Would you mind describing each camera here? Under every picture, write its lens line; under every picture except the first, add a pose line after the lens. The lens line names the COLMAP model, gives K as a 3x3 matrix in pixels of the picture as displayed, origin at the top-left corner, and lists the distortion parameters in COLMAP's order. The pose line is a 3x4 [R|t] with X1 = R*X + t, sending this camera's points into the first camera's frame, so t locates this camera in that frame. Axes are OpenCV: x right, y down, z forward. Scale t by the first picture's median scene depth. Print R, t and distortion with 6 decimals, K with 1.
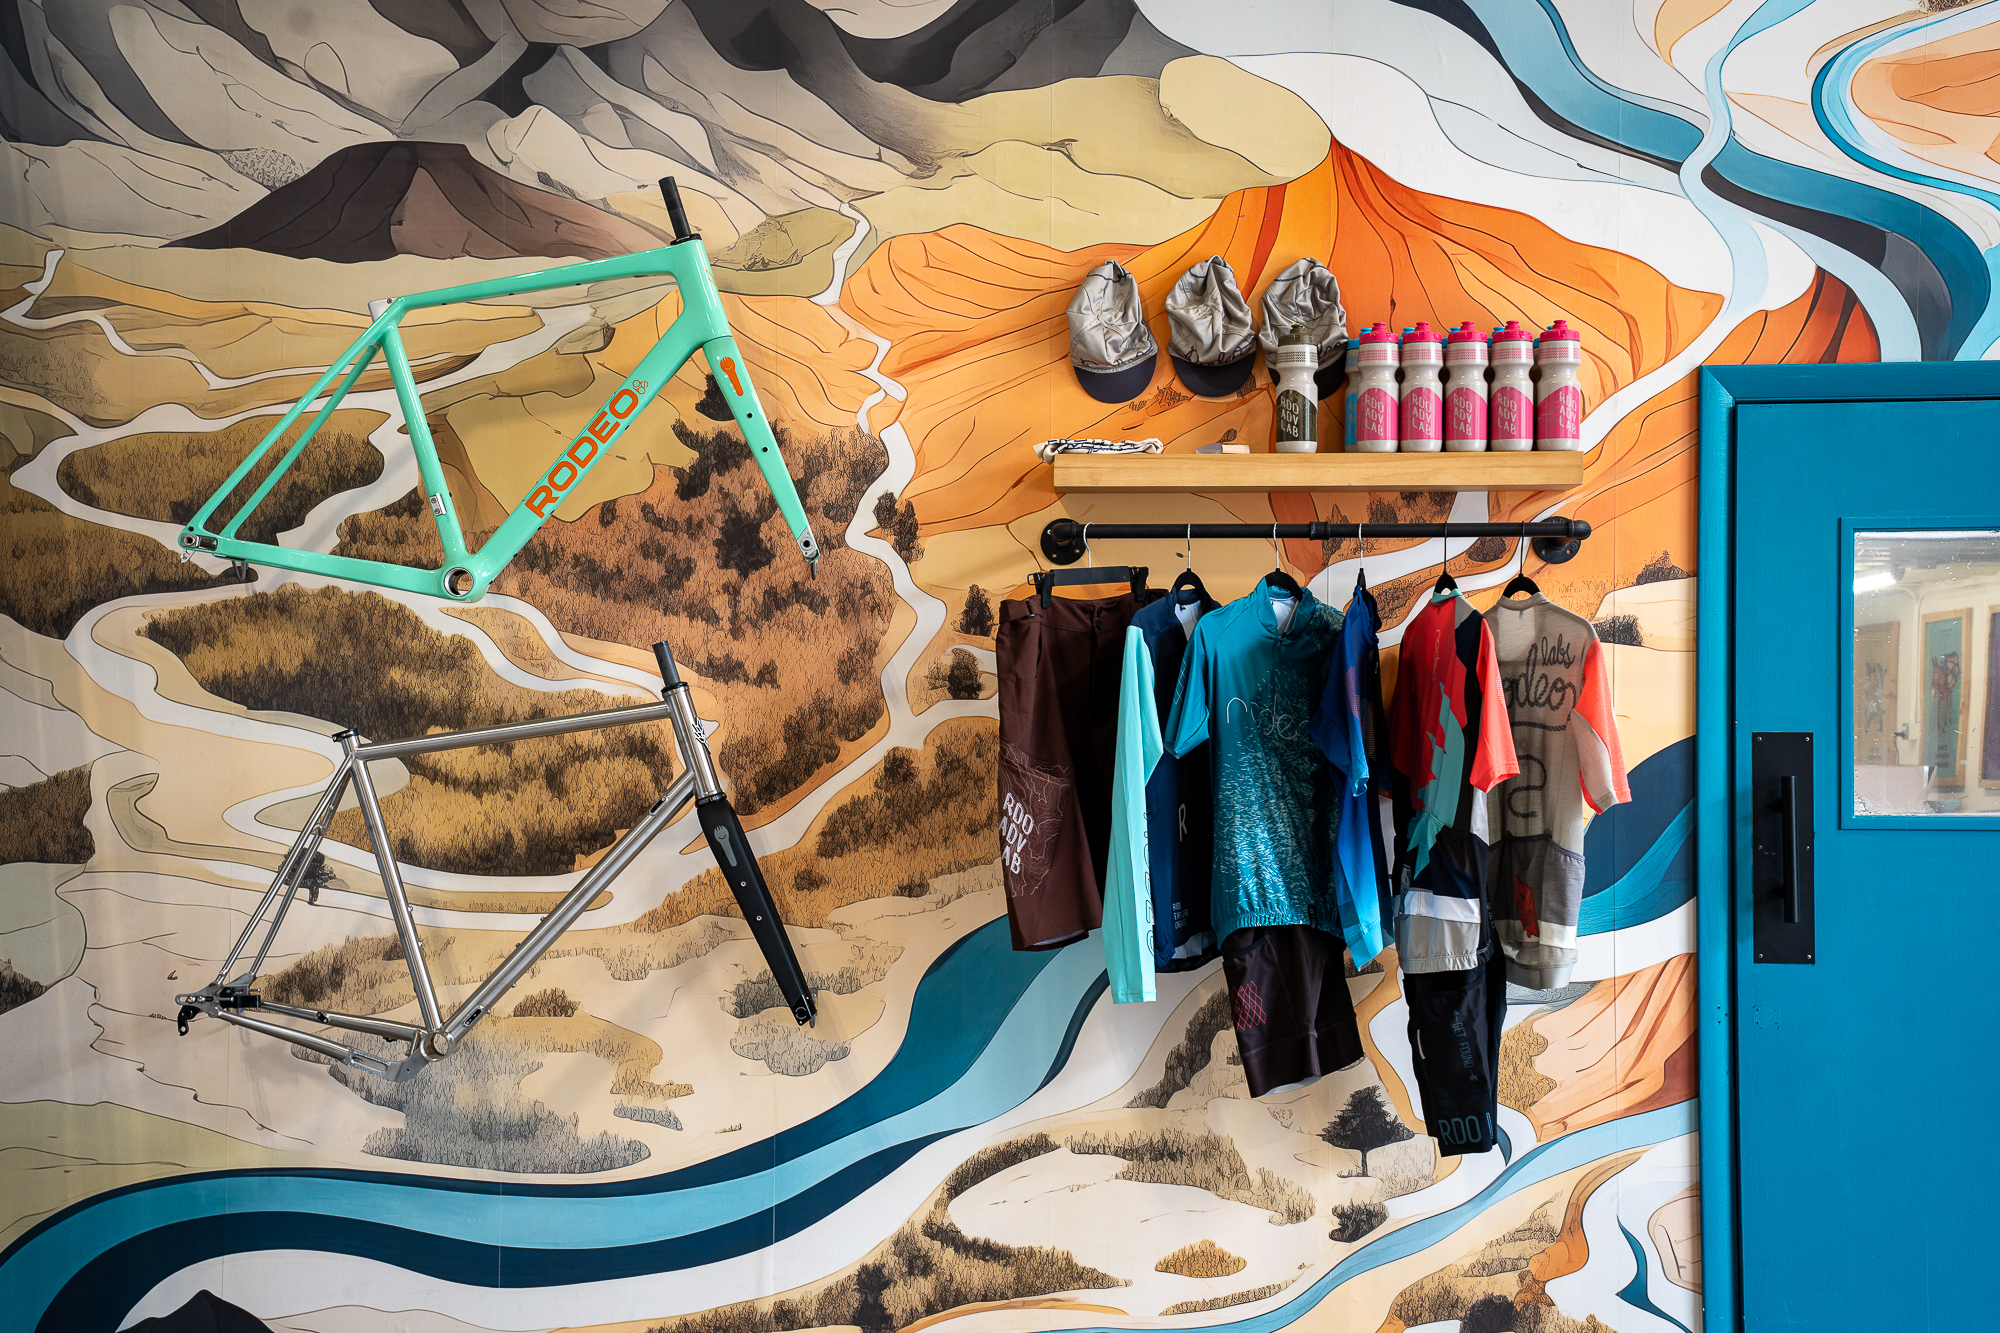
lens RADIAL K [[2558.3, 0, 1000.0], [0, 2558.3, 666.5], [0, 0, 1]] dist [0.222961, 0.007106]
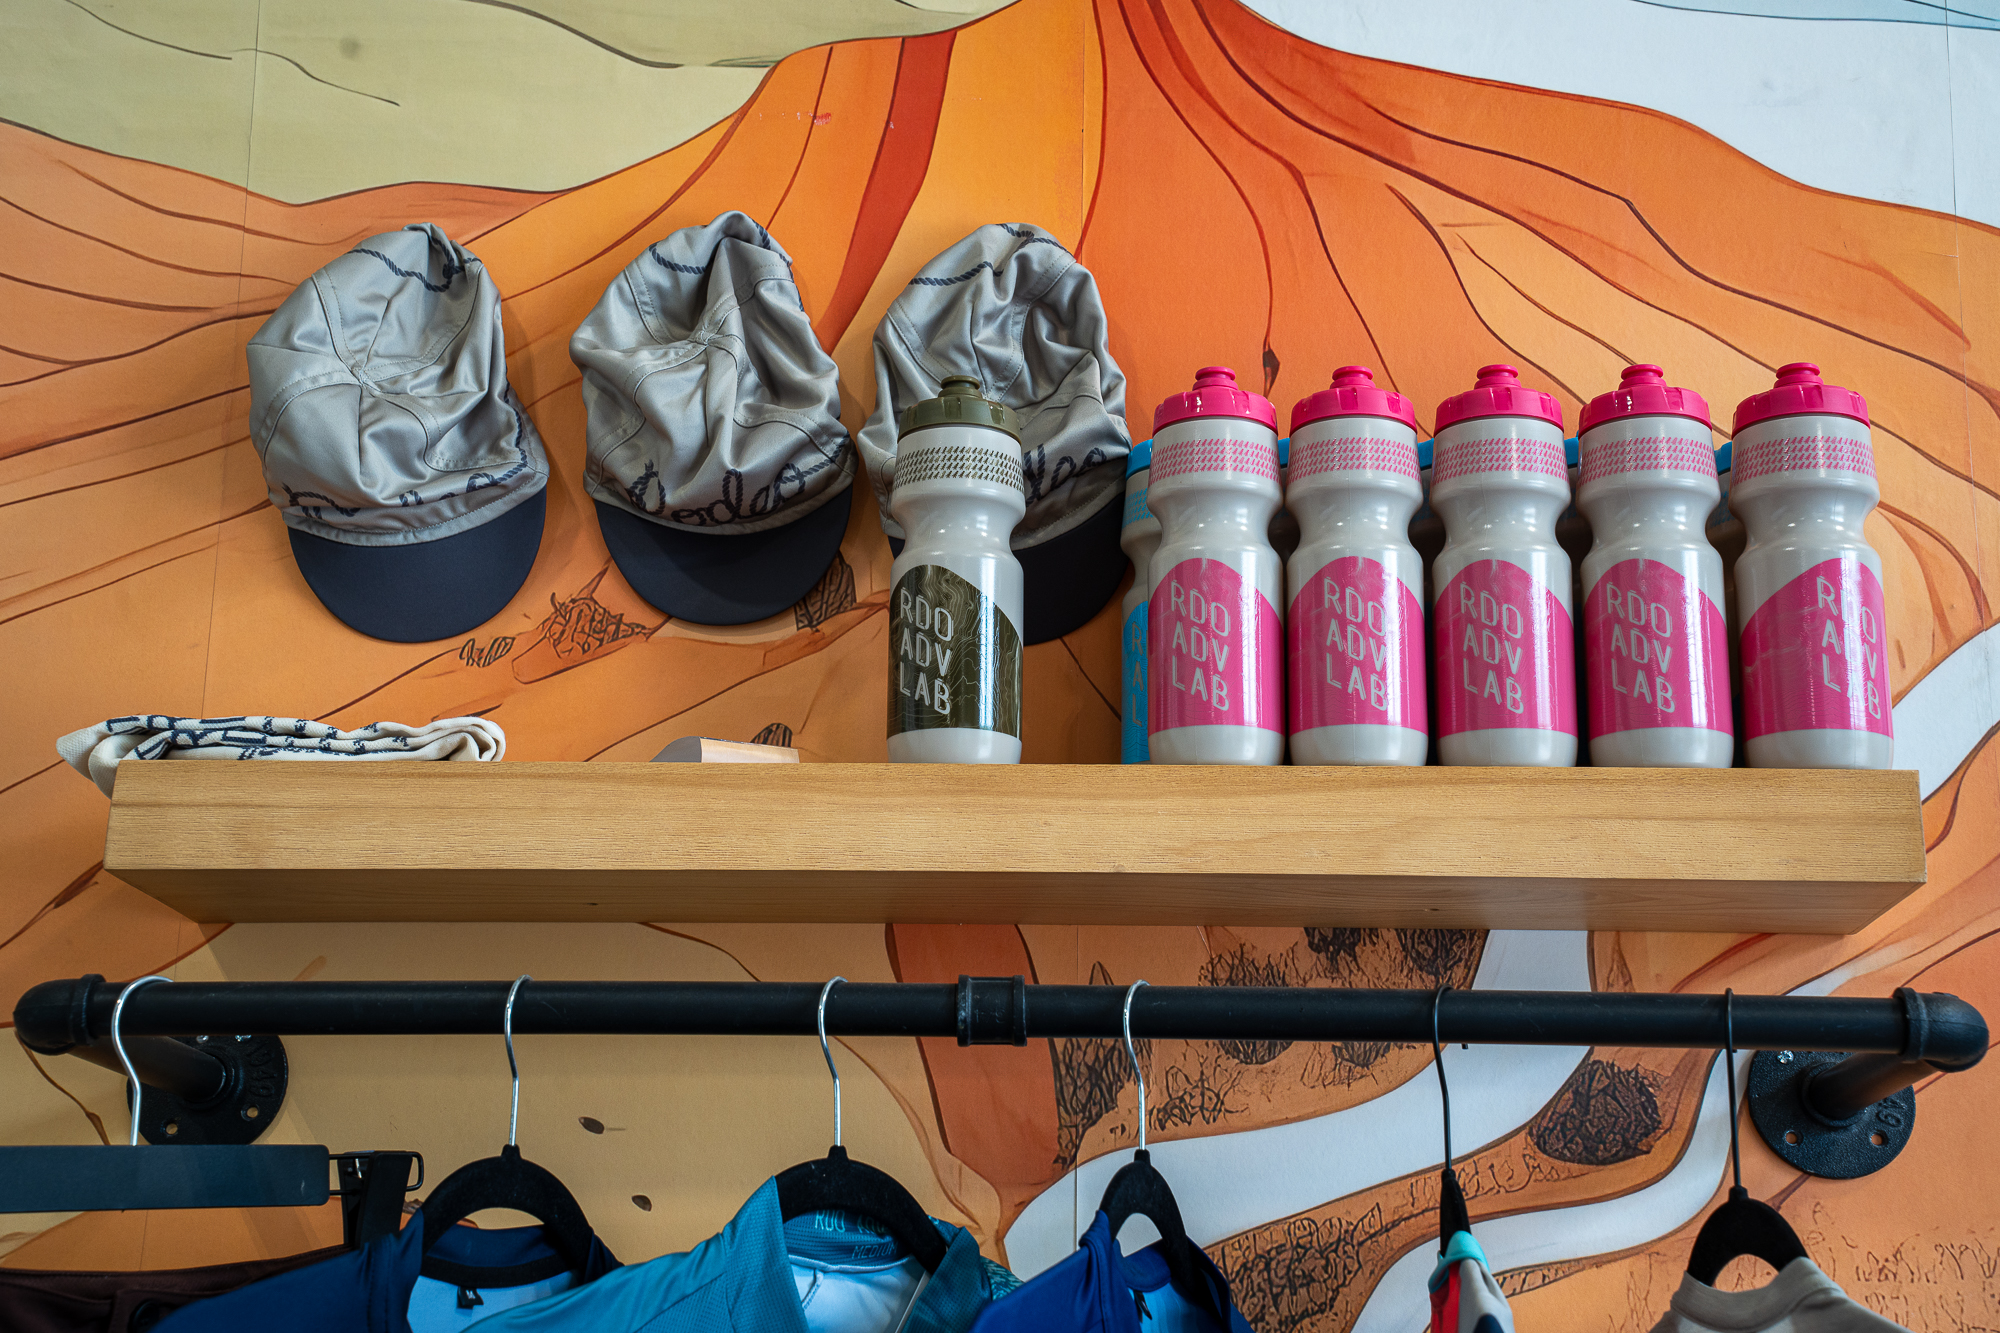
lens RADIAL K [[2782.6, 0, 1000.0], [0, 2782.6, 666.5], [0, 0, 1]] dist [0.197720, 0.038816]
pose [[0.999916, 0.012892, -0.001244, 0.120041], [-0.012788, 0.967464, -0.252684, -0.012458], [-0.002054, 0.252679, 0.967548, 0.672723]]
